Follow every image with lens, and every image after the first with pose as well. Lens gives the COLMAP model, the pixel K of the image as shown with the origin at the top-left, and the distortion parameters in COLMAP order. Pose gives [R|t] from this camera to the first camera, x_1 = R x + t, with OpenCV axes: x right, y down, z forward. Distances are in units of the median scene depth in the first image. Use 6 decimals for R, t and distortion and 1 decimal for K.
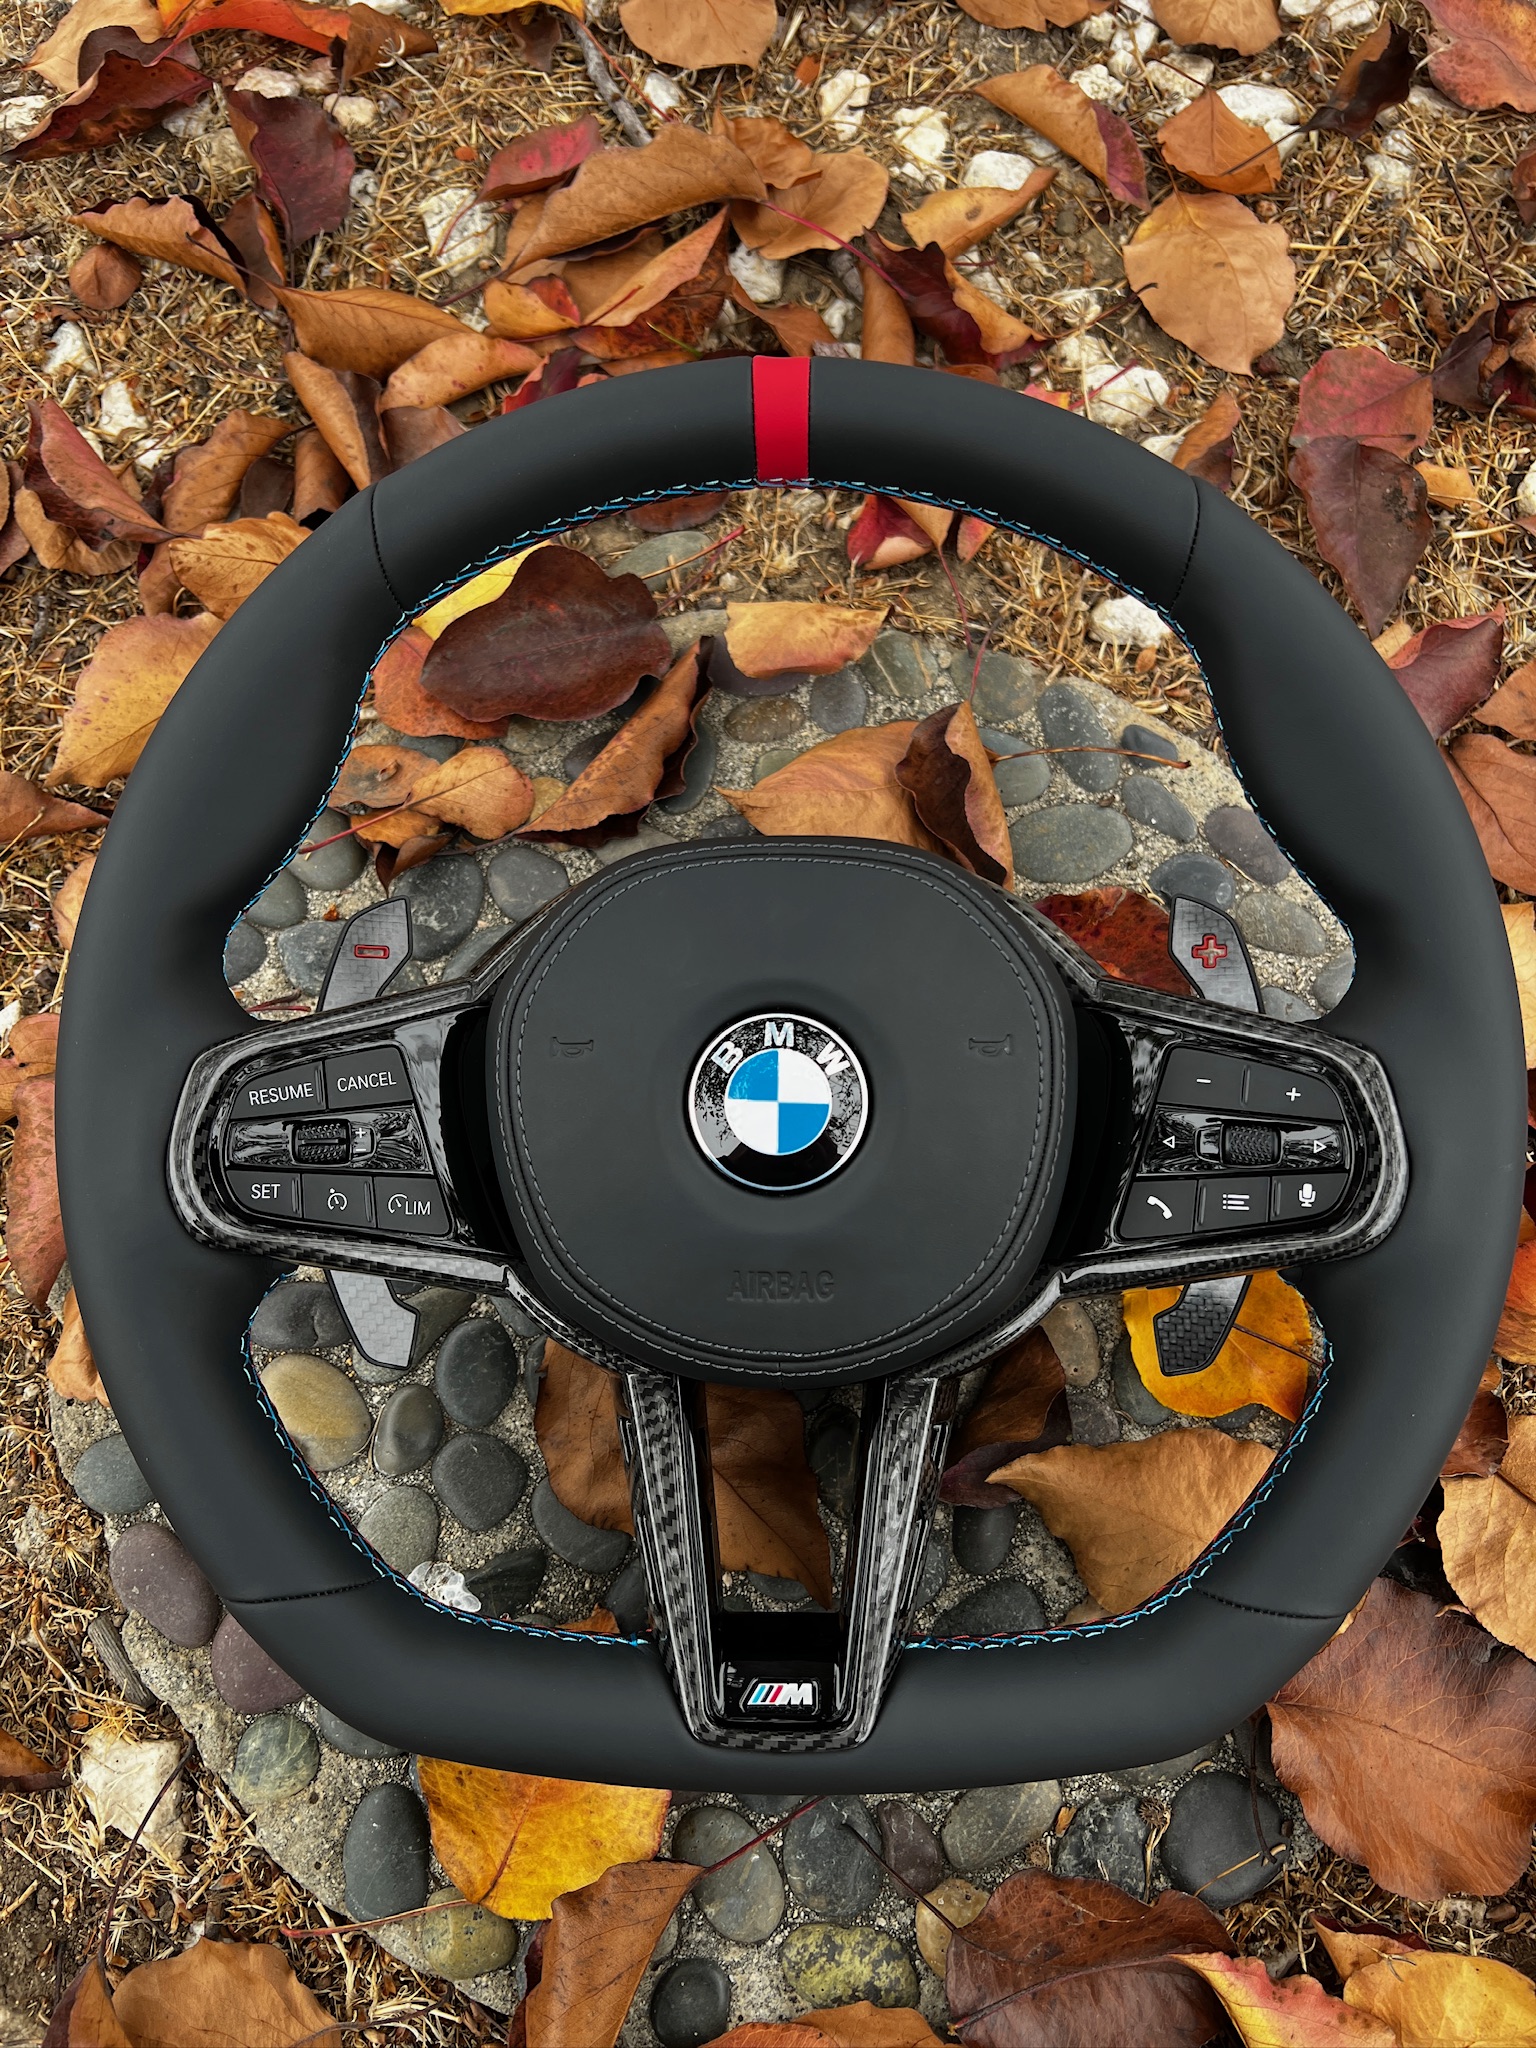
lens RADIAL K [[1543.1, 0, 768.0], [0, 1543.1, 1024.0], [0, 0, 1]] dist [0.003094, -0.040379]
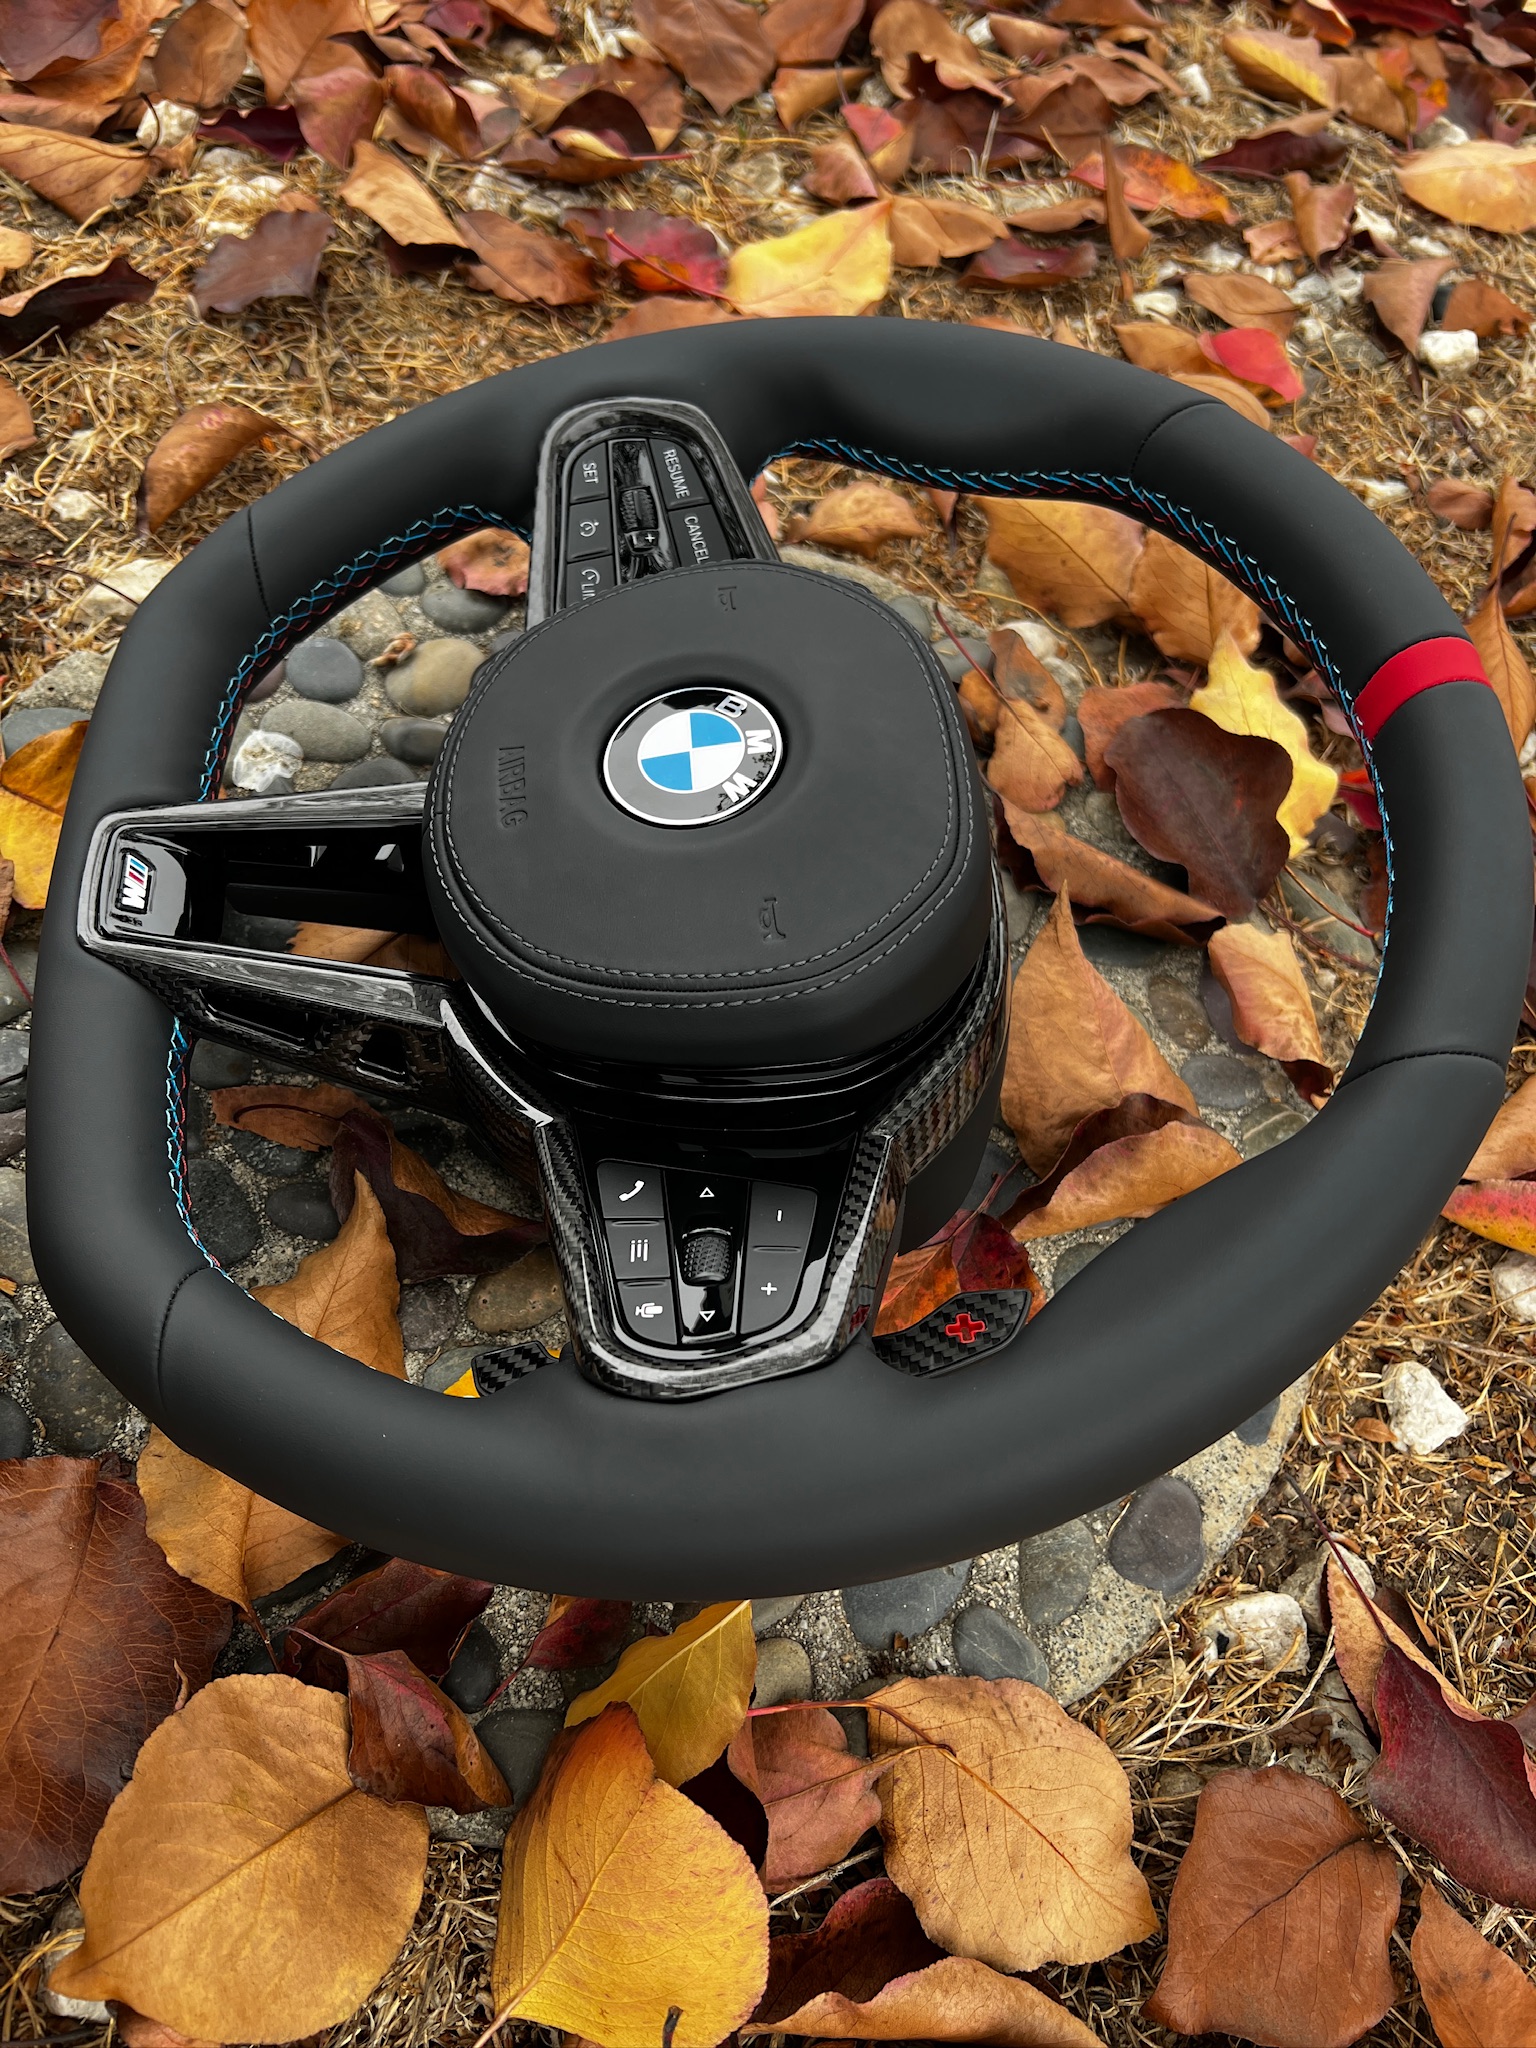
lens RADIAL K [[1599.5, 0, 768.0], [0, 1599.5, 1024.0], [0, 0, 1]] dist [-0.002260, -0.038434]
pose [[0.108134, 0.855712, -0.506028, 0.588180], [-0.979708, 0.178134, 0.091876, -0.052907], [0.168760, 0.485824, 0.857610, 0.170713]]
